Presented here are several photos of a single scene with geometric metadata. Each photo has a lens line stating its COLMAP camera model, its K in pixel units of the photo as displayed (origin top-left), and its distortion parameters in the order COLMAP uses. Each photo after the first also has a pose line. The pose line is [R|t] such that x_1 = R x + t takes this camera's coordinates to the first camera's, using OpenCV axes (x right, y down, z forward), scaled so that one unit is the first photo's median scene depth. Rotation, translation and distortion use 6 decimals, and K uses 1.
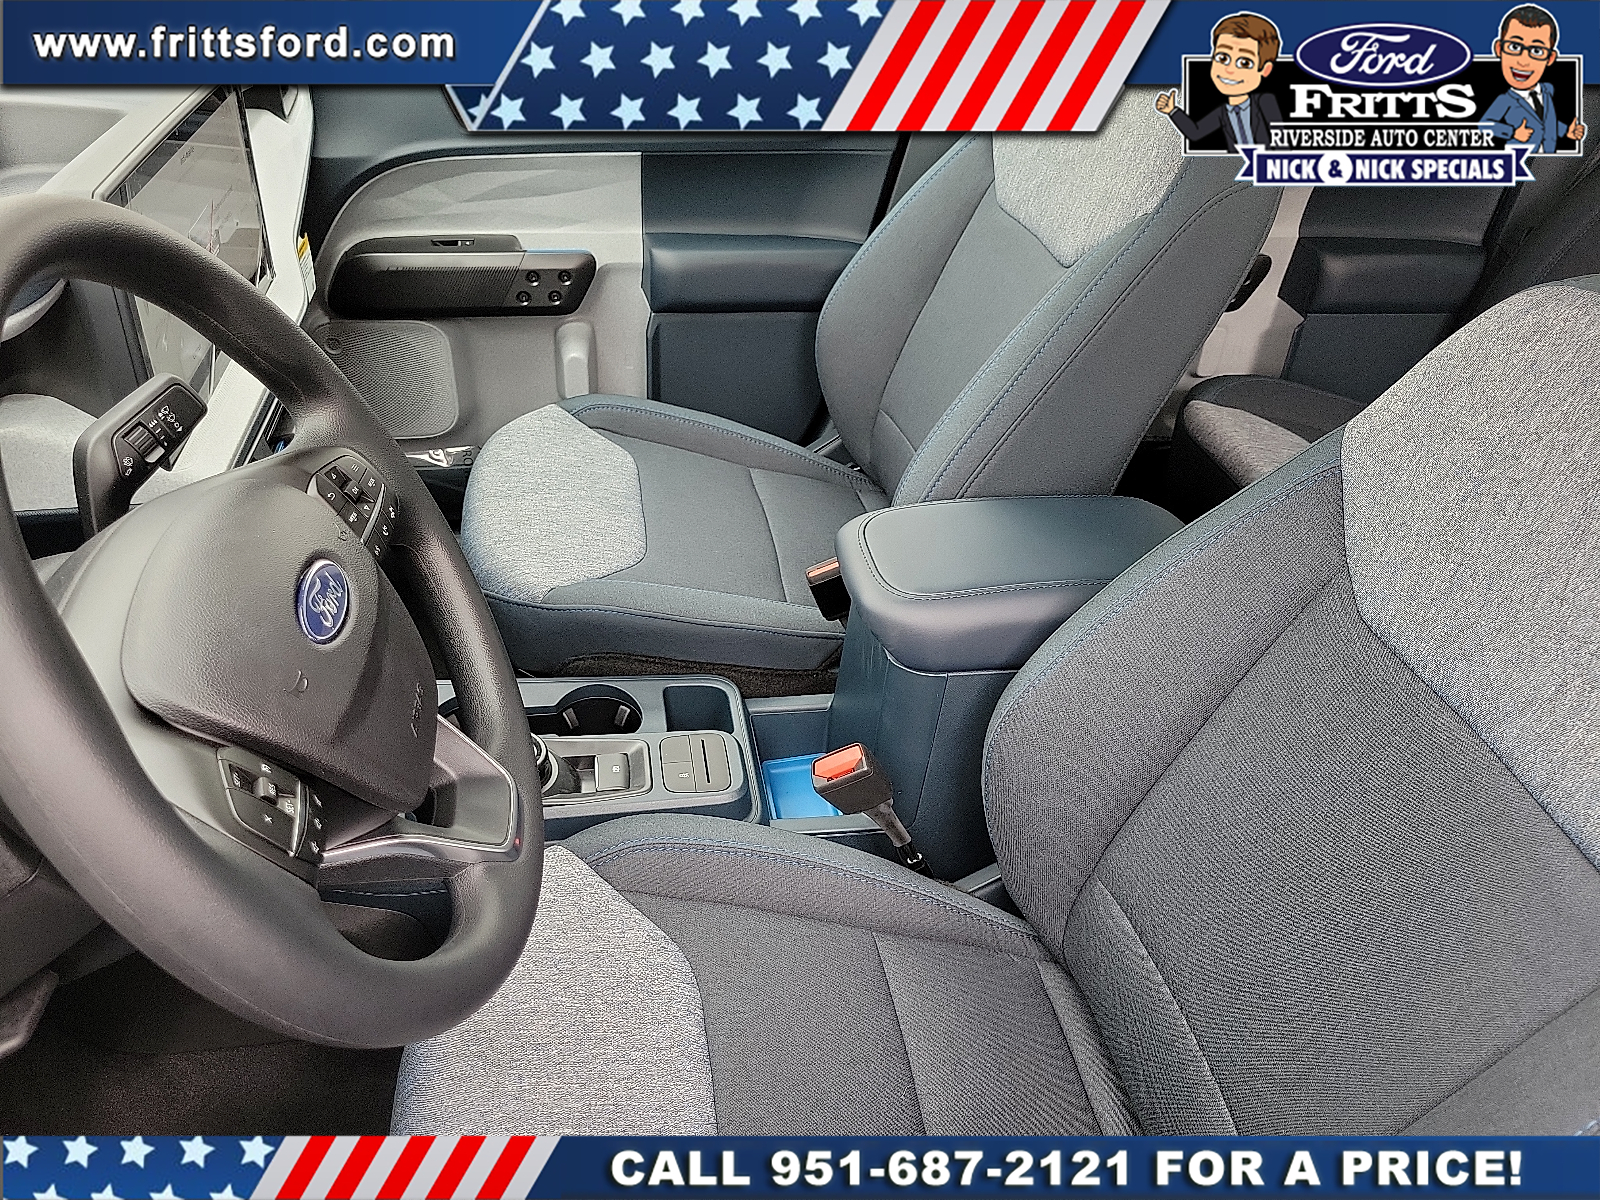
lens RADIAL K [[1194.4, 0, 785.4], [0, 1194.4, 593.4], [0, 0, 1]] dist [0.021144, 0.001224]
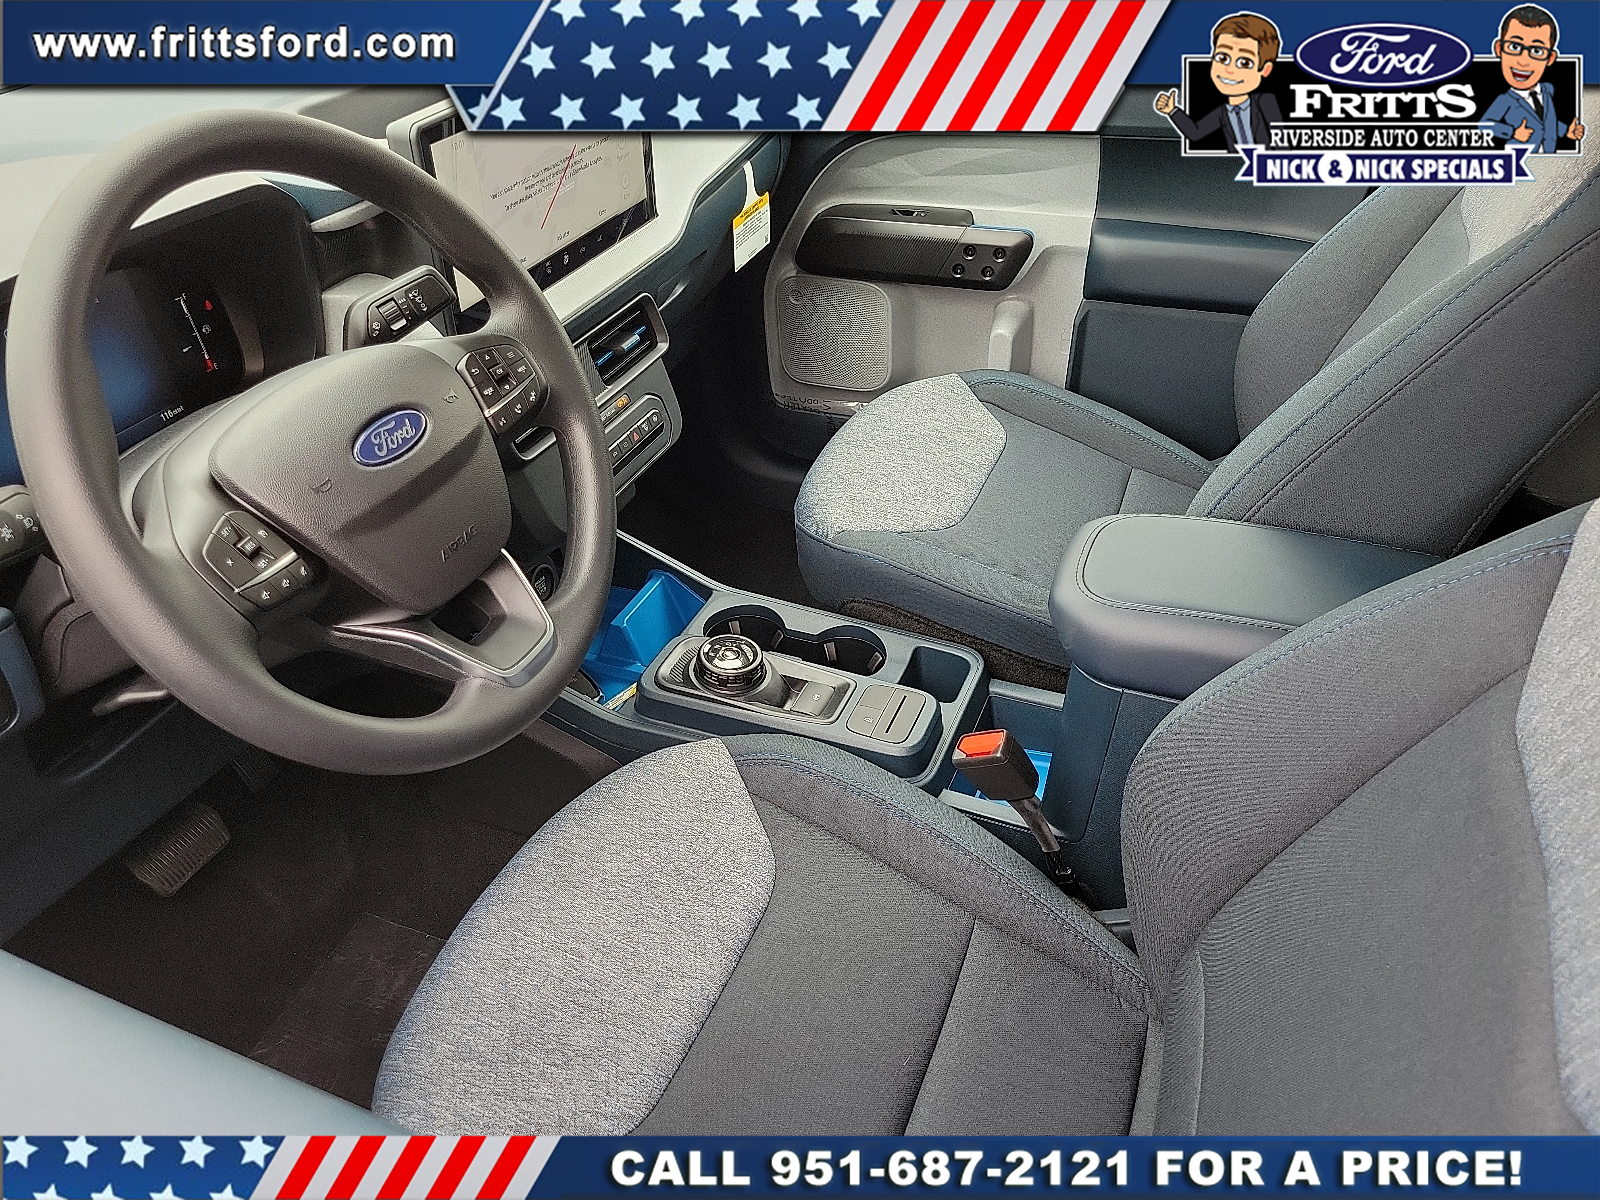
lens RADIAL K [[1194.4, 0, 785.4], [0, 1194.4, 593.4], [0, 0, 1]] dist [0.021144, 0.001224]
pose [[0.847536, 0.230631, -0.478009, 0.219224], [-0.228906, 0.971419, 0.062830, -0.003177], [0.478837, 0.056169, 0.876105, 0.026000]]
